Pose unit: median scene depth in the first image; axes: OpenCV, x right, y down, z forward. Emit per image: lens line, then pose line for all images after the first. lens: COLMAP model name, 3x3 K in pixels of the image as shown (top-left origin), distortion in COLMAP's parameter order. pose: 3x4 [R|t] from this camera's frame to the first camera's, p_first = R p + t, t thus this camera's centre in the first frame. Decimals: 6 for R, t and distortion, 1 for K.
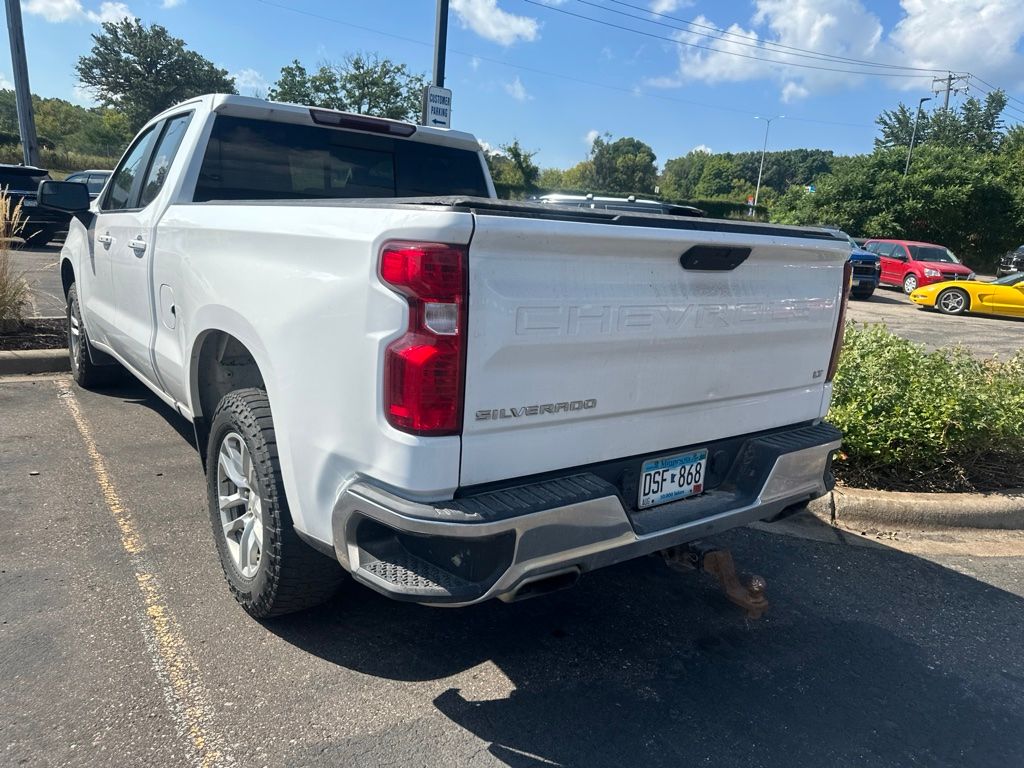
lens RADIAL K [[726.8, 0, 513.2], [0, 726.8, 387.6], [0, 0, 1]] dist [0.022957, -0.027541]
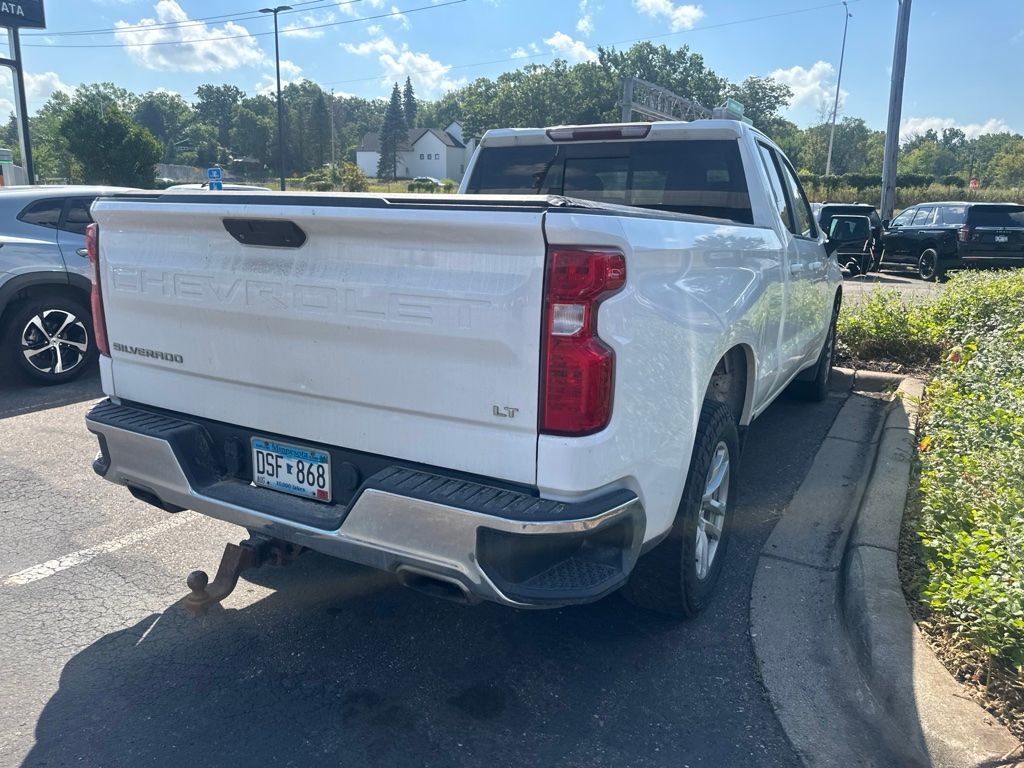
lens RADIAL K [[726.8, 0, 524.0], [0, 726.8, 380.0], [0, 0, 1]] dist [0.022957, -0.027541]
pose [[0.417428, 0.143537, -0.897302, 0.971439], [-0.197383, 0.978192, 0.064653, -0.089937], [0.887014, 0.150124, 0.436656, 0.692237]]
